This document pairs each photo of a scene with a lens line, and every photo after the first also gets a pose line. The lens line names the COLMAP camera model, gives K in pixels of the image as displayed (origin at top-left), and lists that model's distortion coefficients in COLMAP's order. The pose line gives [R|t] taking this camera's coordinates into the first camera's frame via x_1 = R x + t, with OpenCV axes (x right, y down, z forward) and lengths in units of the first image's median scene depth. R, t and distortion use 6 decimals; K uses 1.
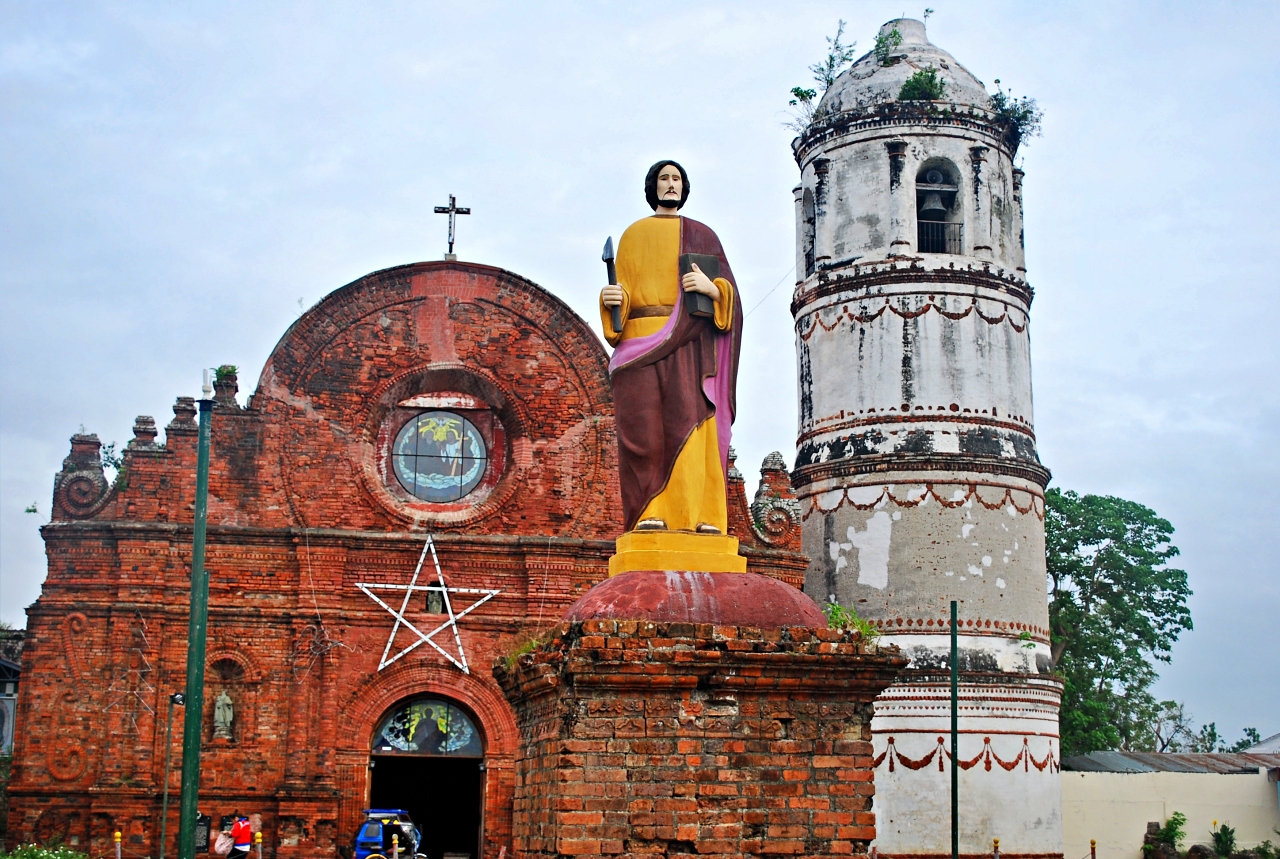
lens RADIAL K [[1878.6, 0, 640.0], [0, 1878.6, 429.5], [0, 0, 1]] dist [-0.015423, 0.008048]
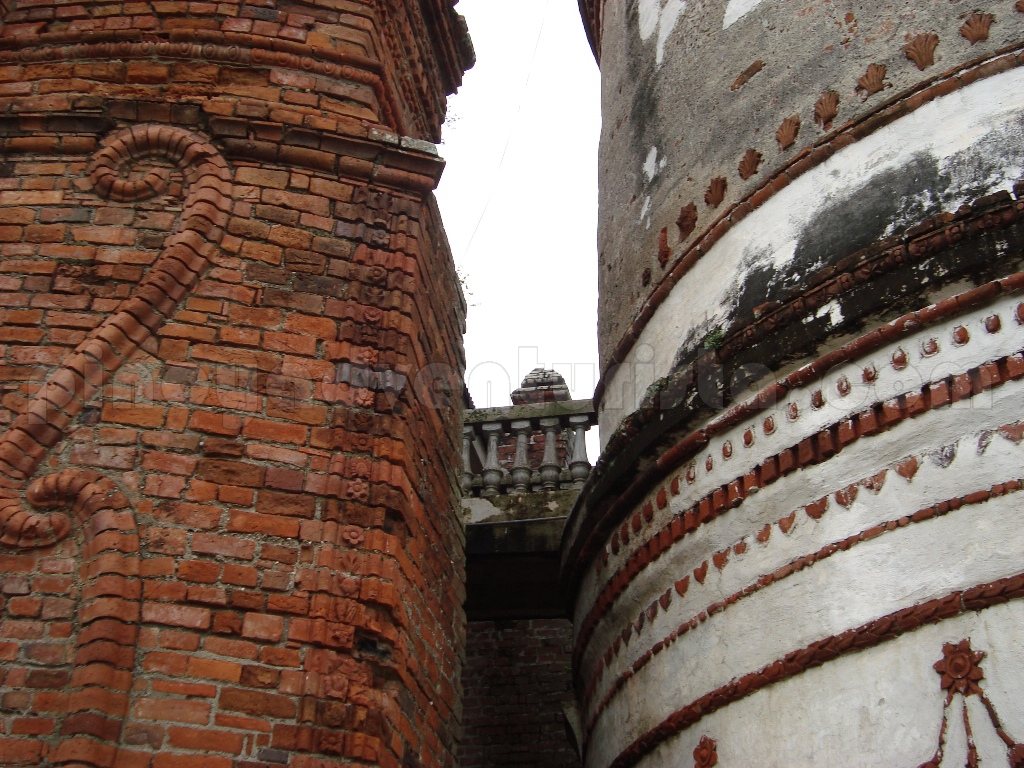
lens RADIAL K [[1351.4, 0, 512.0], [0, 1351.4, 384.0], [0, 0, 1]] dist [-0.043478, -0.026766]
pose [[0.930817, -0.191195, -0.311486, 0.138356], [0.057449, 0.918200, -0.391930, 0.183730], [0.360942, 0.346921, 0.865660, 0.902899]]
